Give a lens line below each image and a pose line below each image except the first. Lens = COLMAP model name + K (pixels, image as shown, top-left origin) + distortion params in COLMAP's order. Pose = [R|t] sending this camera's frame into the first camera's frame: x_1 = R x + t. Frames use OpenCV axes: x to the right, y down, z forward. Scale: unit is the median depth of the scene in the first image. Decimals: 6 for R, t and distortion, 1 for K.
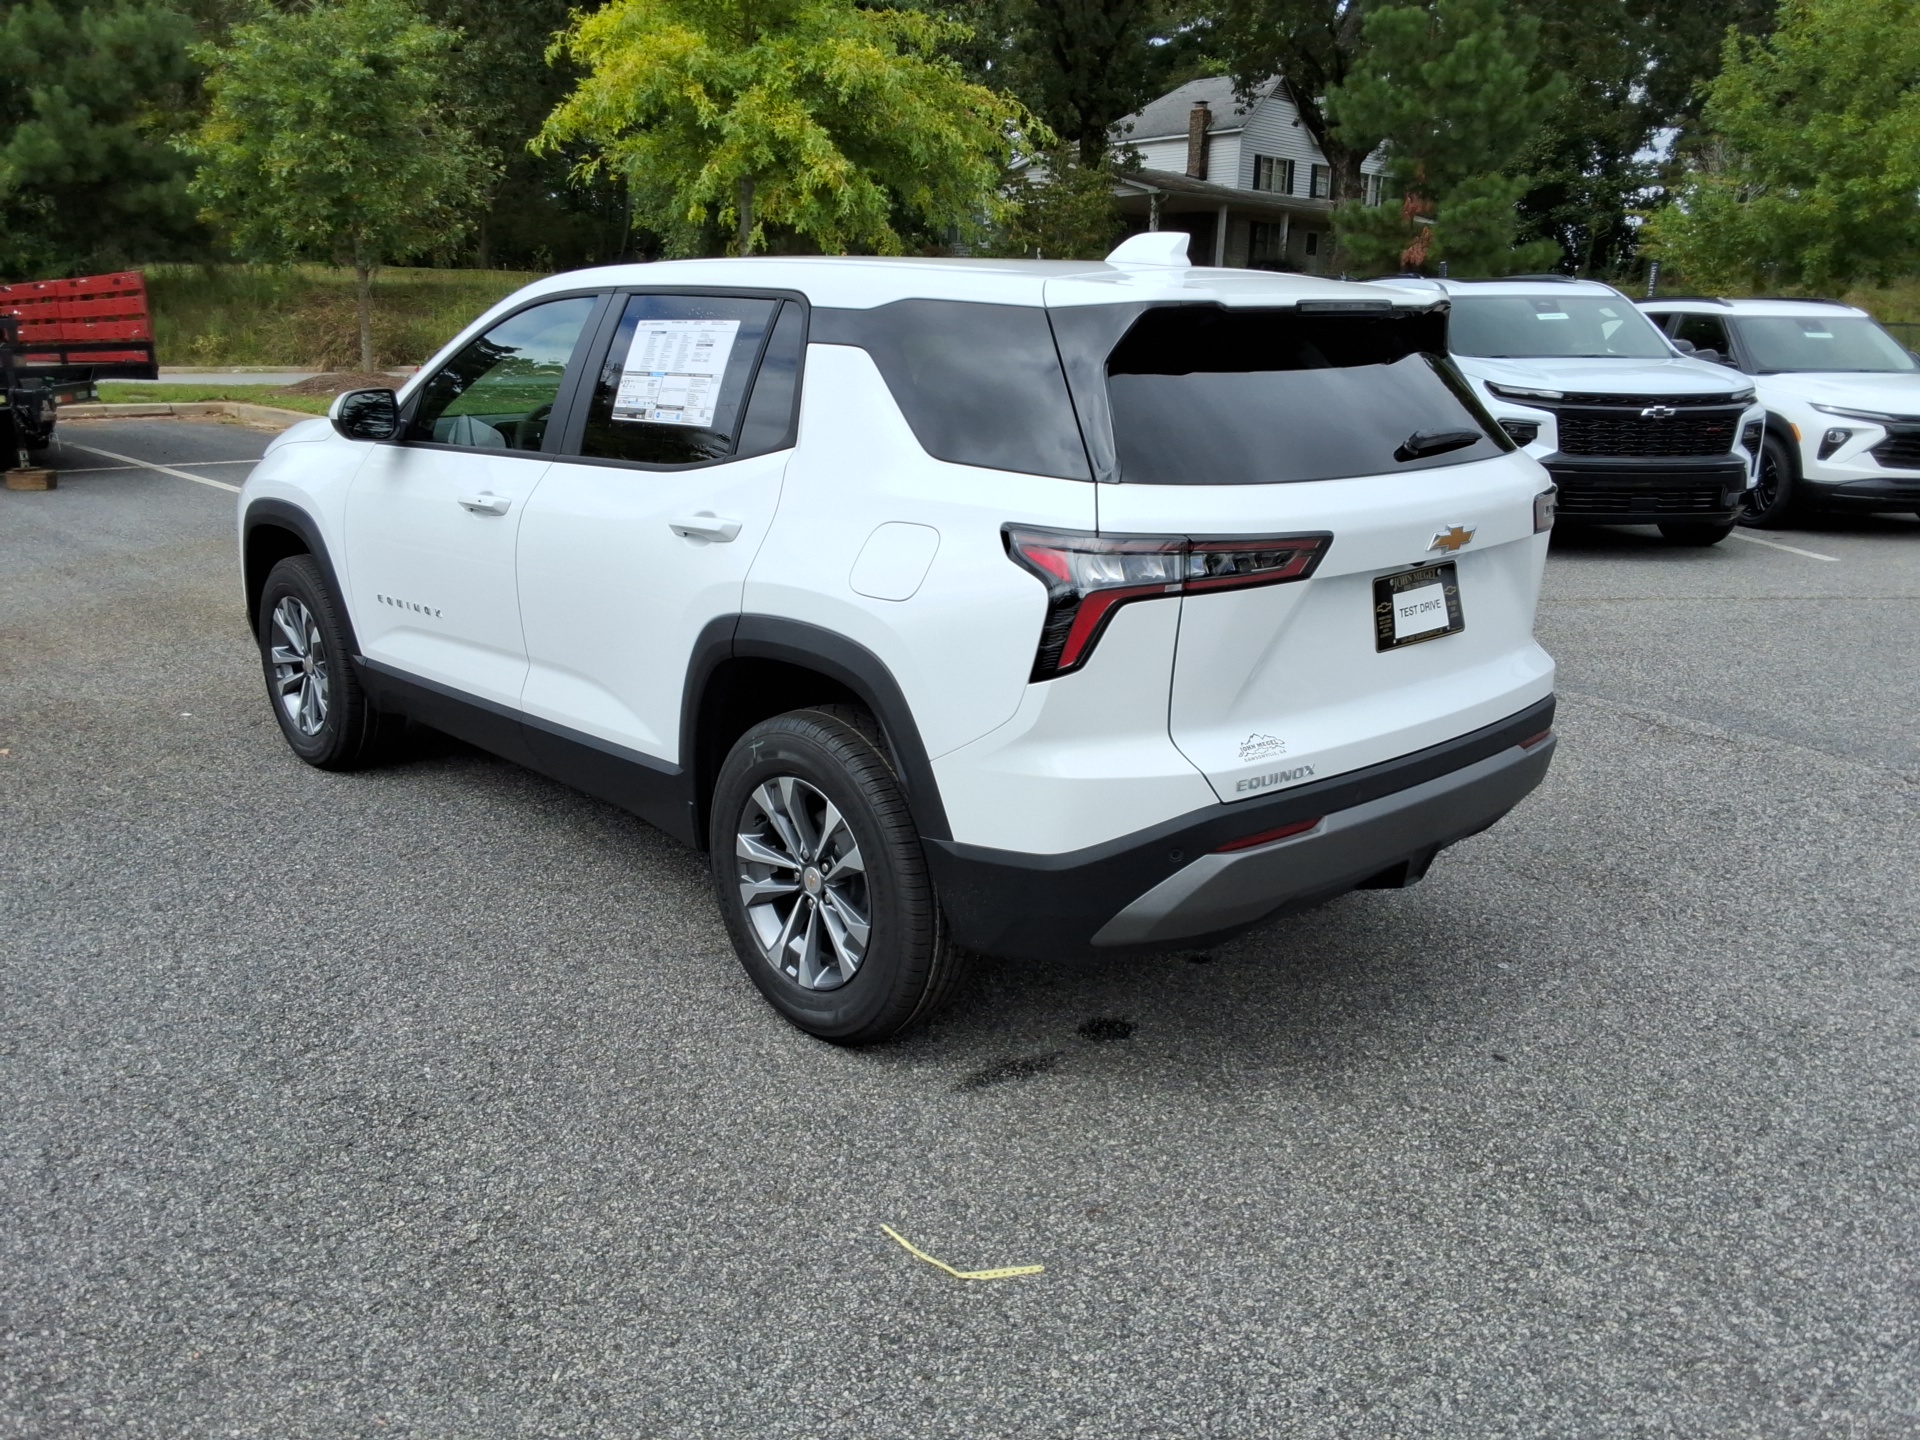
lens RADIAL K [[1539.7, 0, 970.3], [0, 1539.7, 696.5], [0, 0, 1]] dist [0.104028, -0.160111]
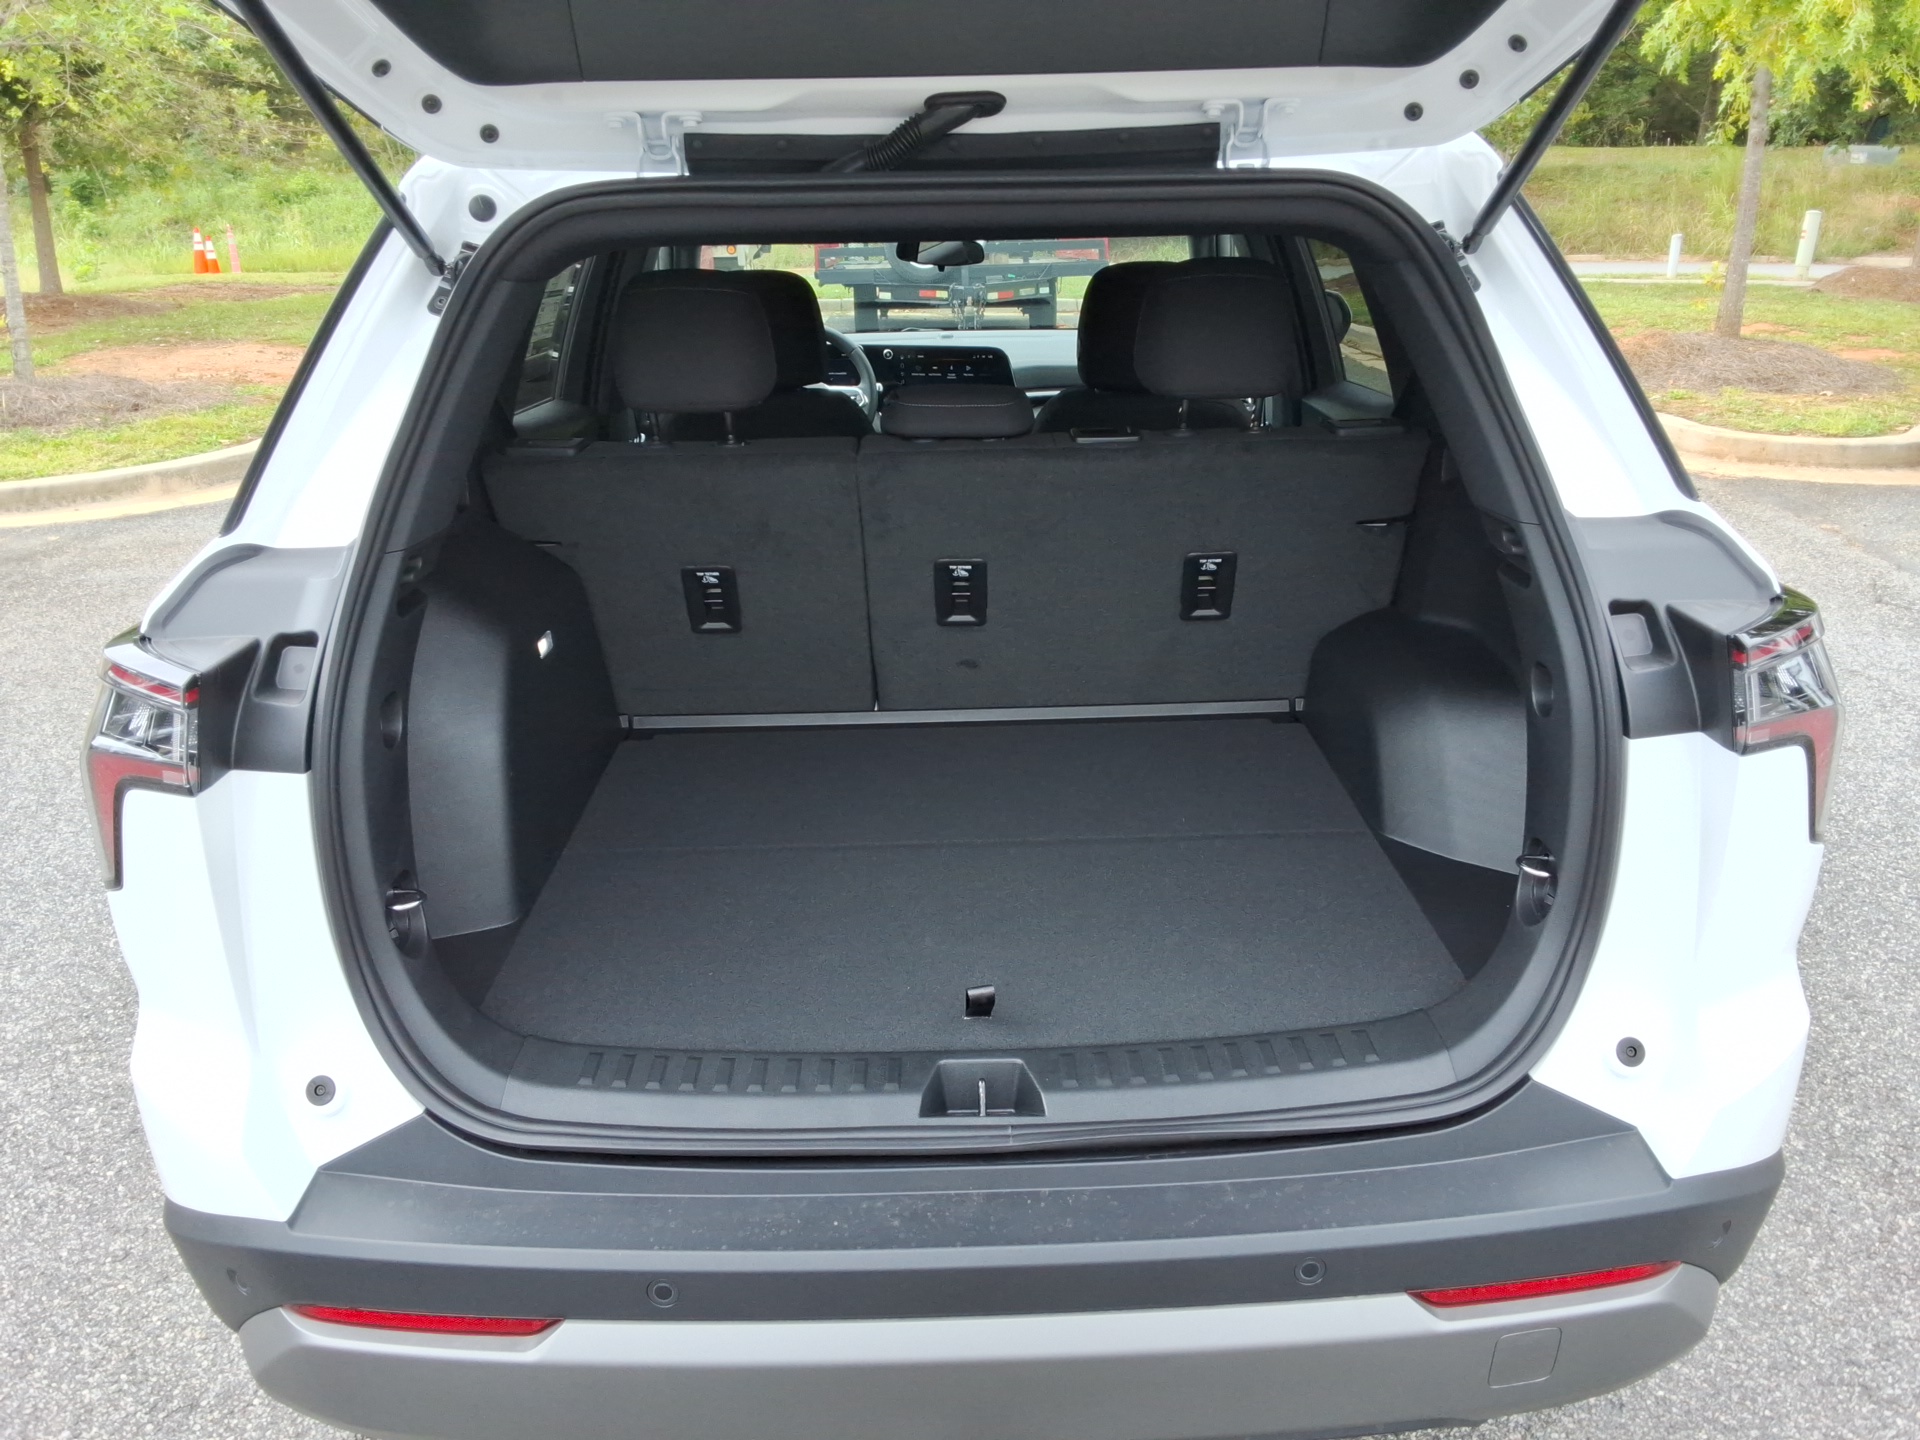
lens RADIAL K [[1539.7, 0, 977.2], [0, 1539.7, 694.6], [0, 0, 1]] dist [0.104028, -0.160111]
pose [[0.741337, 0.186333, -0.644747, 0.091256], [-0.142771, 0.982481, 0.119779, -0.027669], [0.655771, 0.003255, 0.754953, 0.114849]]
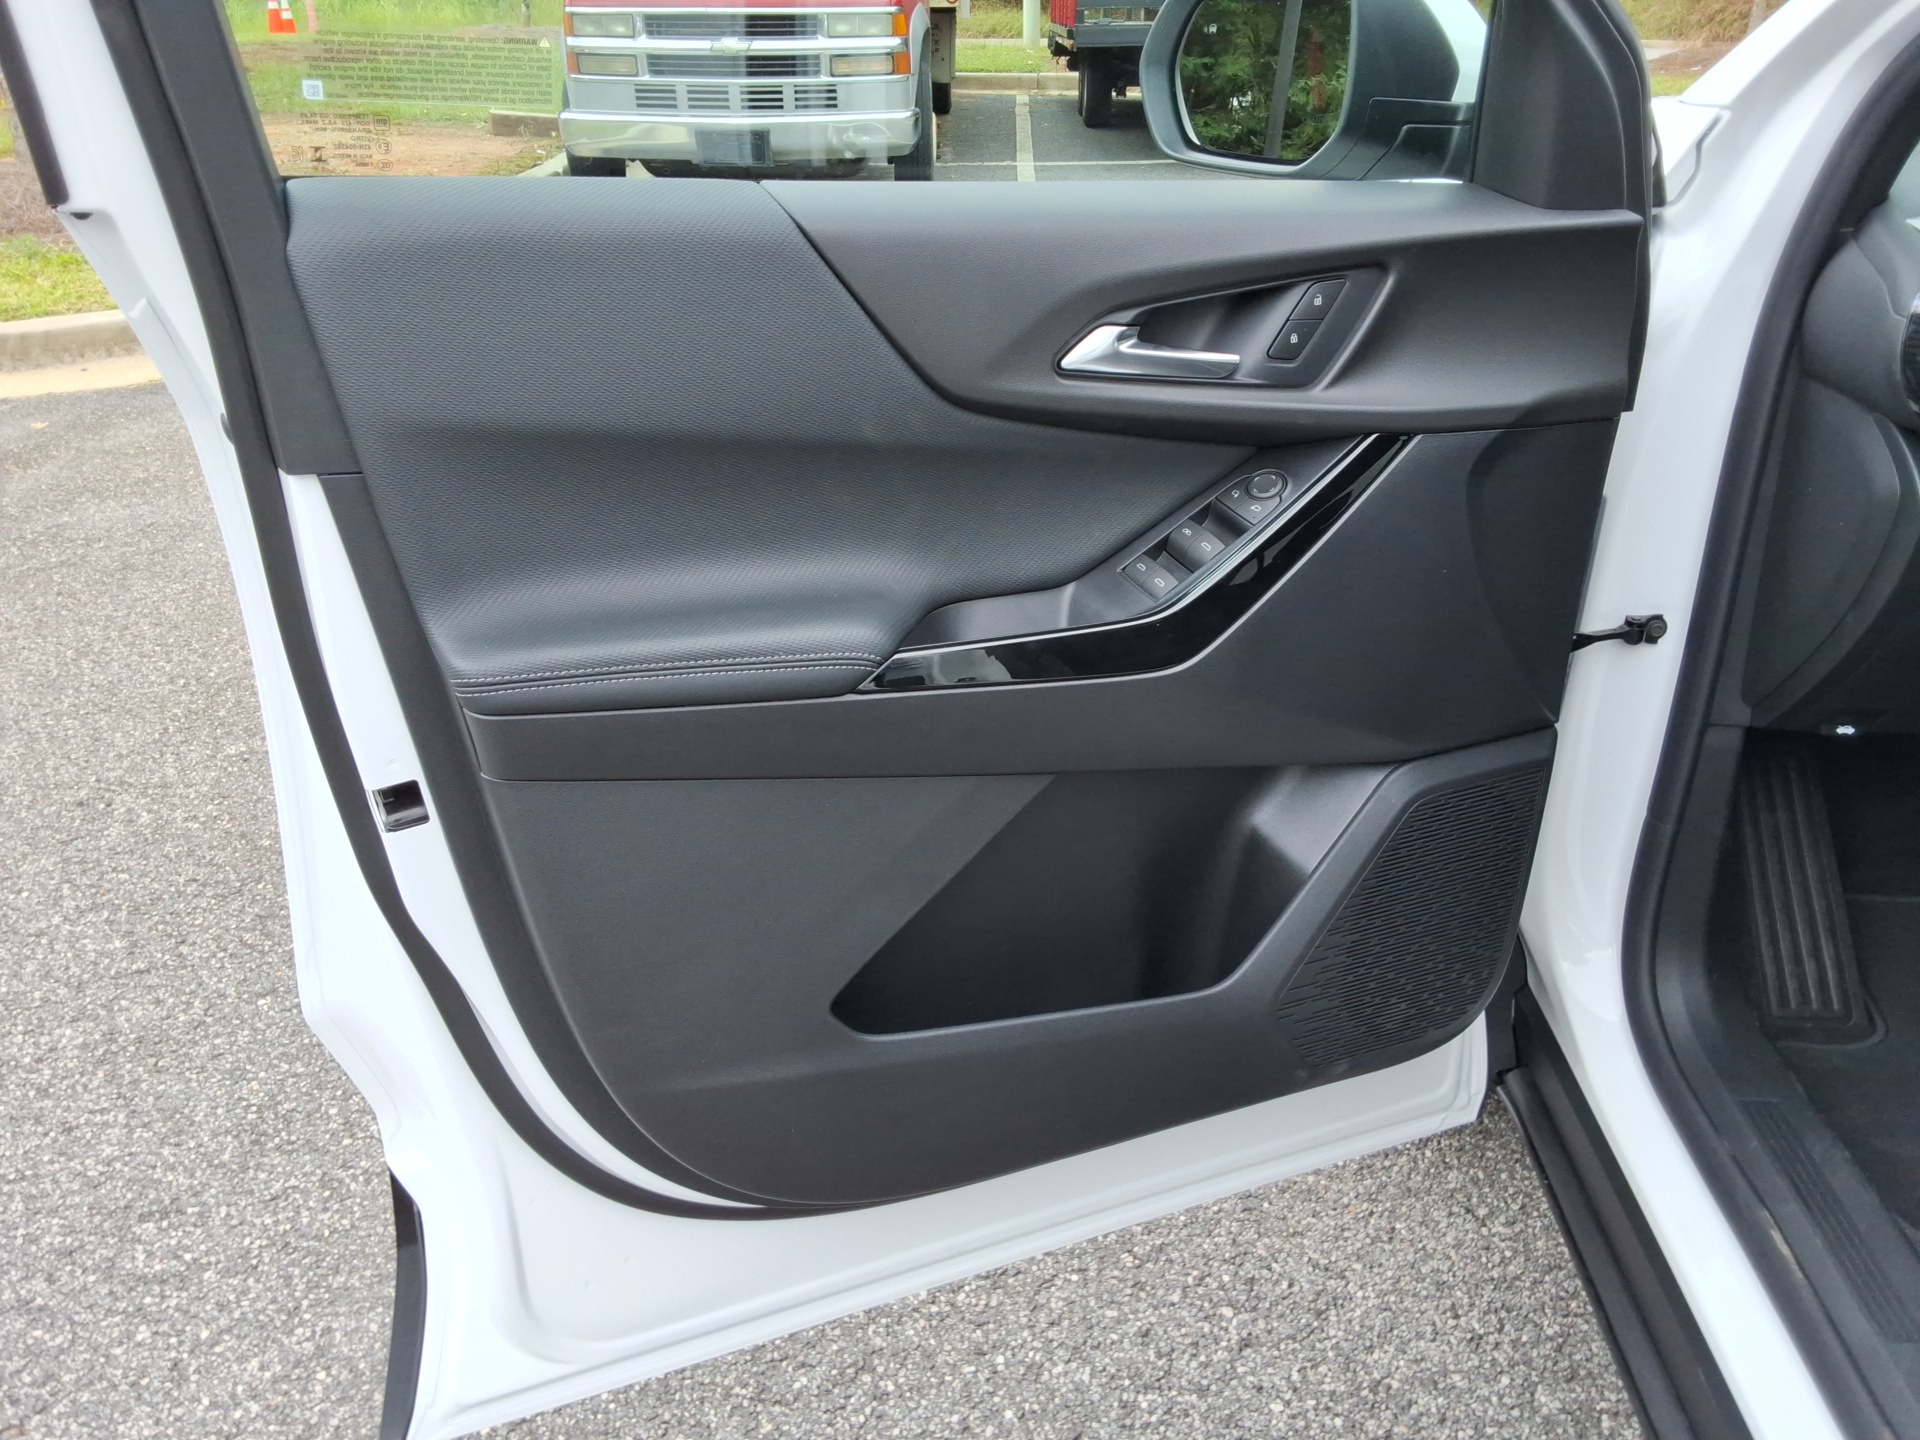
lens RADIAL K [[1539.7, 0, 981.8], [0, 1539.7, 713.7], [0, 0, 1]] dist [0.104028, -0.160111]
pose [[0.702436, 0.297227, -0.646714, -0.065406], [-0.167587, 0.952152, 0.255579, -0.031794], [0.691736, -0.071147, 0.718637, 0.183085]]
